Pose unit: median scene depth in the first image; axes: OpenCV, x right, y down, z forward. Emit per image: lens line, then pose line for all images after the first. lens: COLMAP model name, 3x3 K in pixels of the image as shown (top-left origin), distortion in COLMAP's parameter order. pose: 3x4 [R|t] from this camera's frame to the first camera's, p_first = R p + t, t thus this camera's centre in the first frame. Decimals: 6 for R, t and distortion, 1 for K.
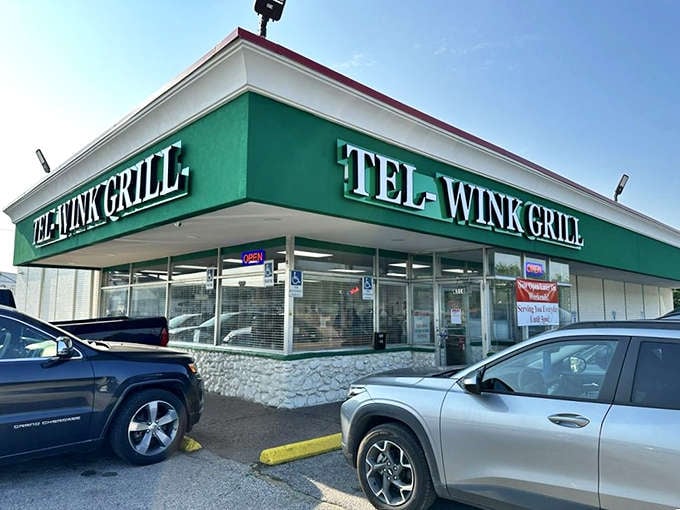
lens RADIAL K [[484.4, 0, 340.0], [0, 484.4, 255.0], [0, 0, 1]] dist [-0.005924, -0.005006]
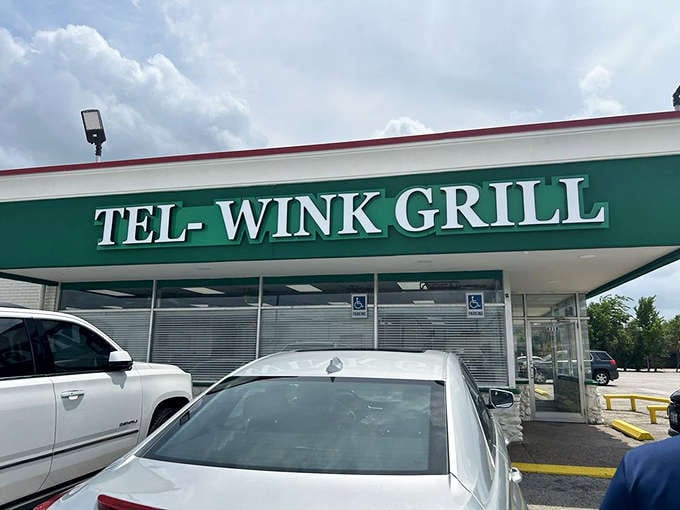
lens RADIAL K [[484.4, 0, 340.0], [0, 484.4, 255.0], [0, 0, 1]] dist [-0.005924, -0.005006]
pose [[0.545375, -0.149965, -0.824668, 1.260575], [0.079674, 0.988685, -0.127101, 0.100581], [0.834397, 0.003613, 0.551152, 0.722559]]
